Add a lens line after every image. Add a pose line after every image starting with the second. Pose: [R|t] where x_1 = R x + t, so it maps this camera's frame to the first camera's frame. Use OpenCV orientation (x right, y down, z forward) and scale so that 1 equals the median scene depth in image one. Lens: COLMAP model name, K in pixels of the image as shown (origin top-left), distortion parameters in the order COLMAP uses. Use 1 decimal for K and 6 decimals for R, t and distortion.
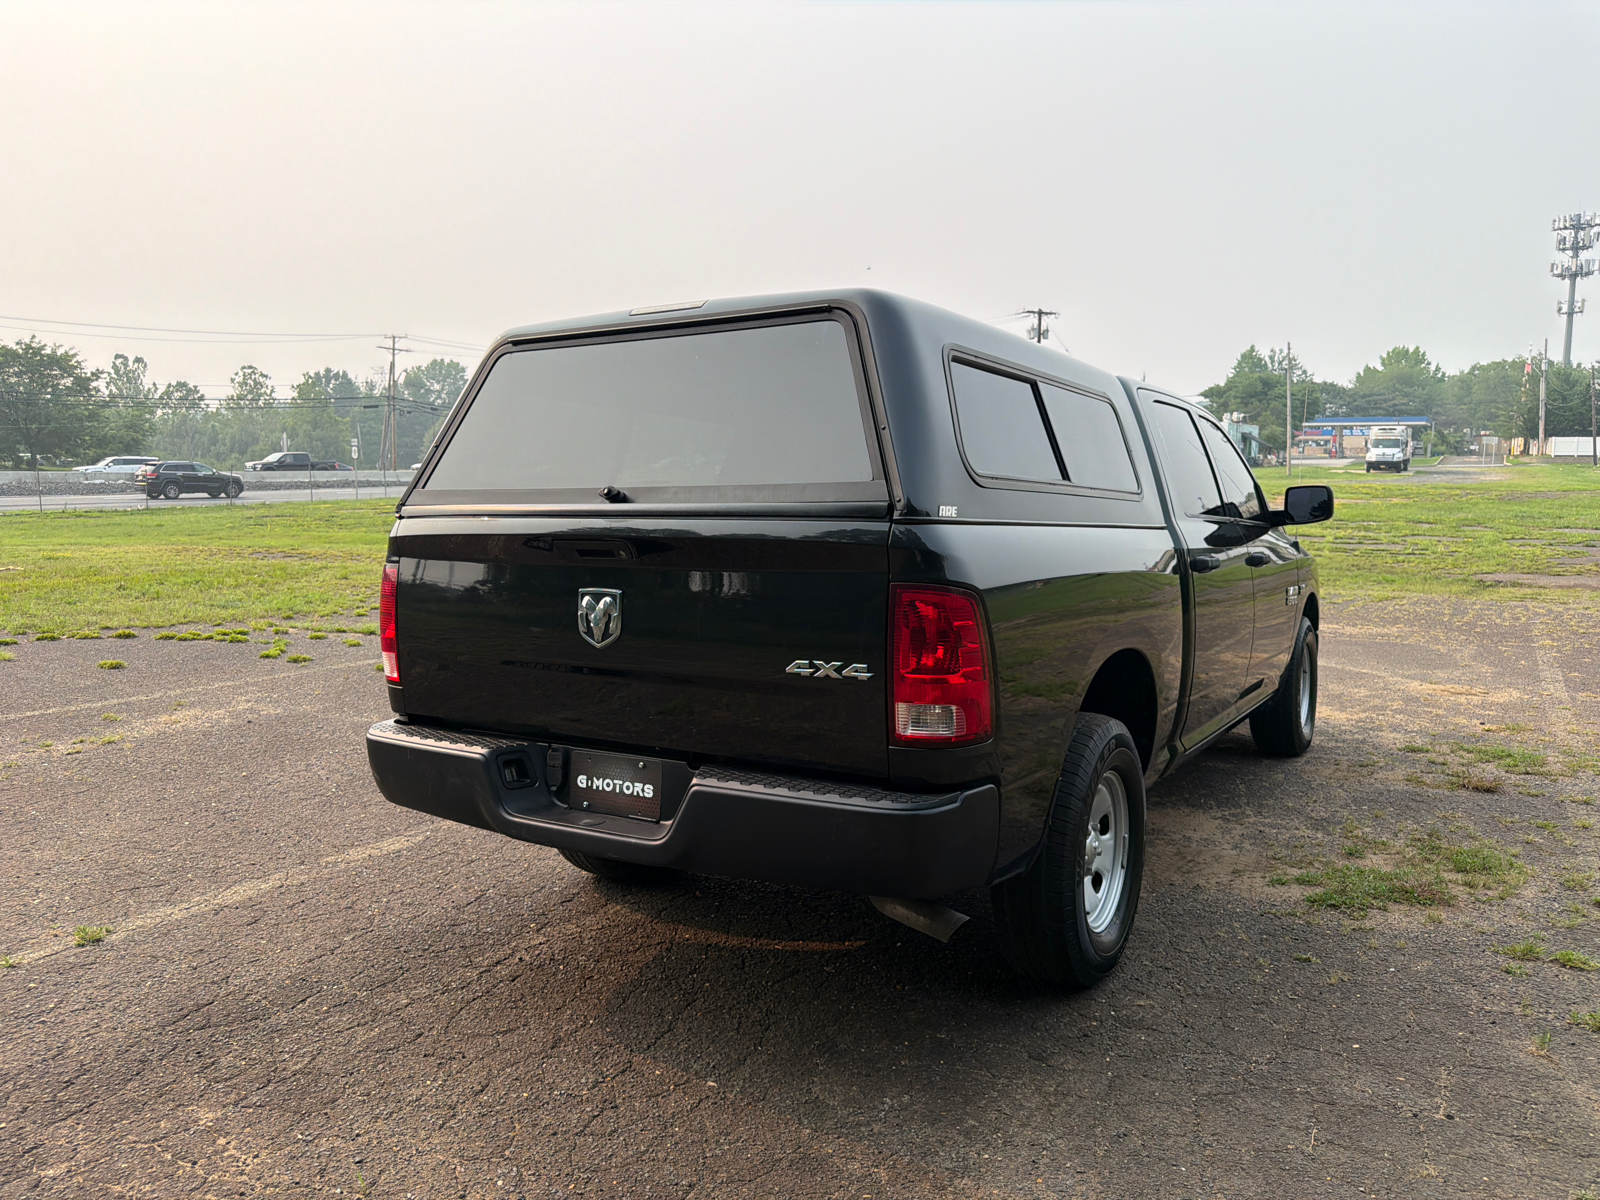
lens RADIAL K [[1123.0, 0, 804.2], [0, 1123.0, 593.4], [0, 0, 1]] dist [0.062832, -0.079079]
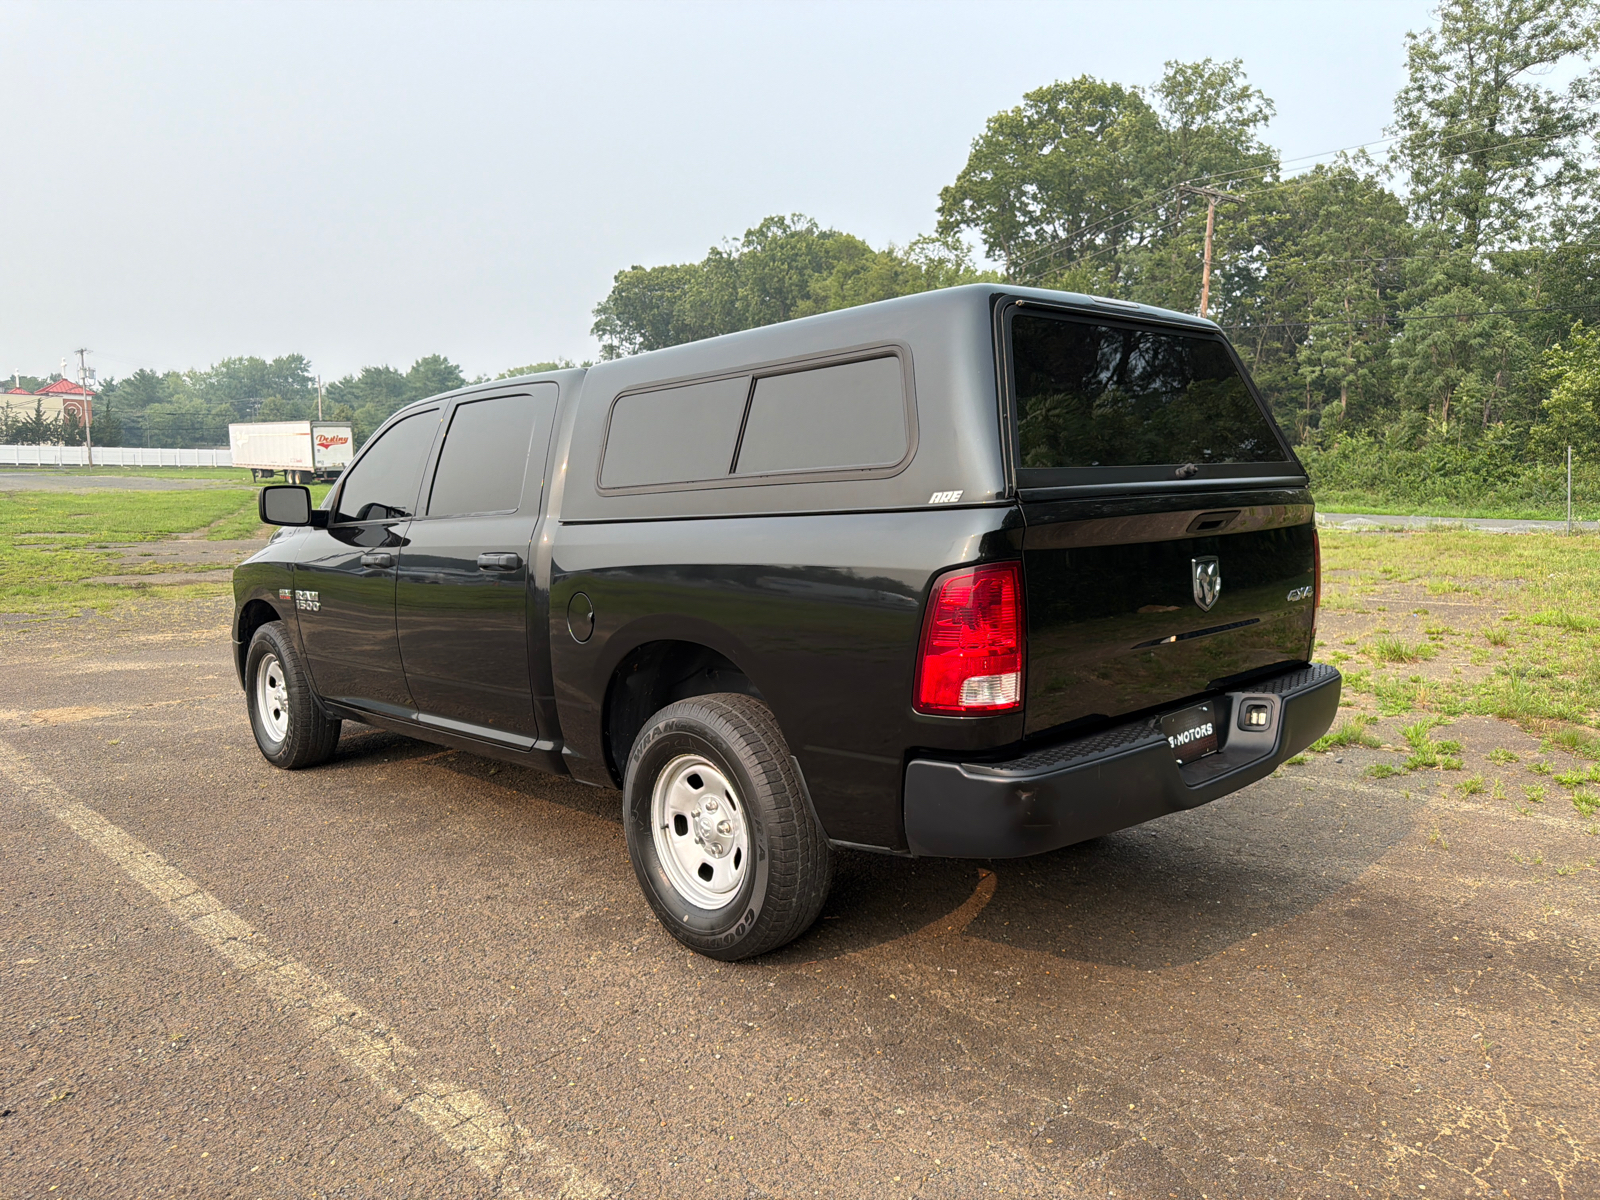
lens RADIAL K [[1114.7, 0, 800.0], [0, 1114.7, 600.0], [0, 0, 1]] dist [0.063675, -0.087683]
pose [[0.258355, -0.097480, 0.961119, -1.269580], [0.097843, 0.992420, 0.074354, -0.078260], [-0.961082, 0.074829, 0.265934, 1.027230]]
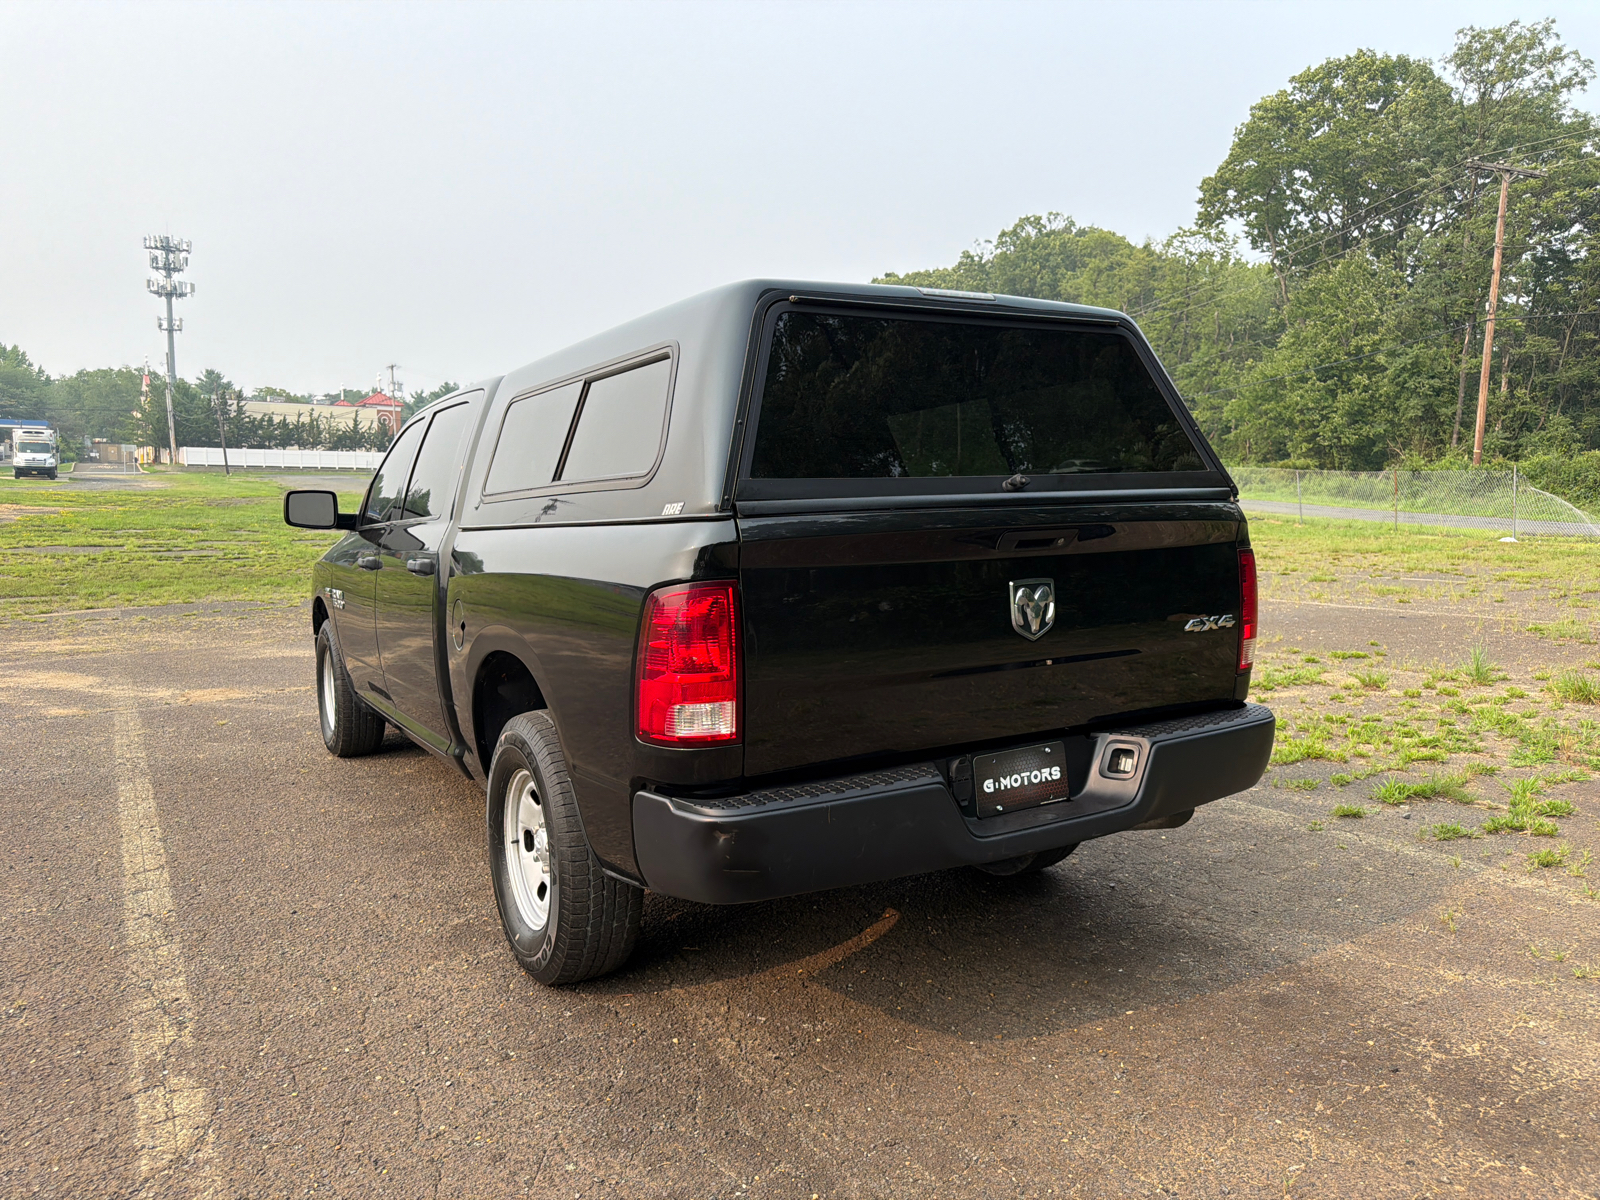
lens RADIAL K [[1123.4, 0, 806.2], [0, 1123.4, 585.7], [0, 0, 1]] dist [0.034070, -0.031534]
pose [[0.460787, -0.072254, 0.884565, -1.074958], [0.083987, 0.995758, 0.037586, -0.049118], [-0.883528, 0.056973, 0.464901, 0.674395]]
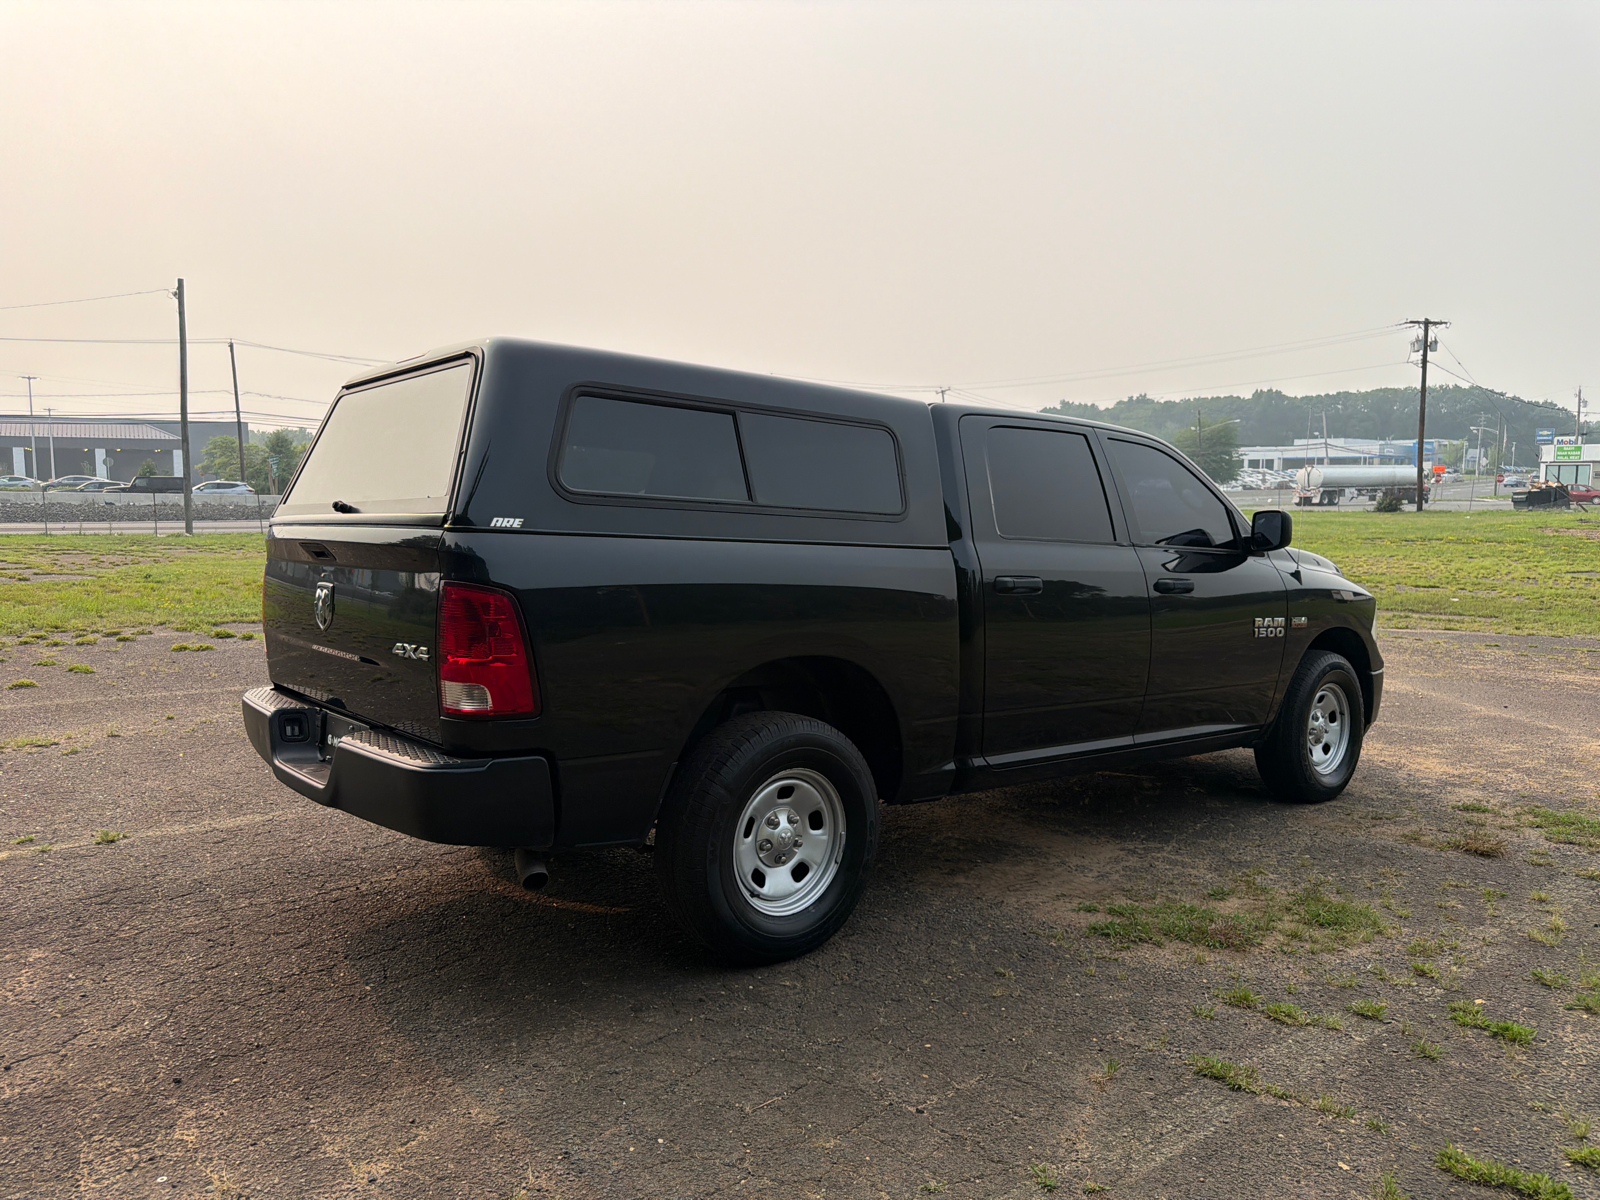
lens RADIAL K [[1123.4, 0, 806.2], [0, 1123.4, 585.7], [0, 0, 1]] dist [0.034070, -0.031534]
pose [[0.951851, 0.031344, -0.304956, 0.665298], [-0.040009, 0.998953, -0.022205, 0.005914], [0.303941, 0.033336, 0.952108, -0.030241]]
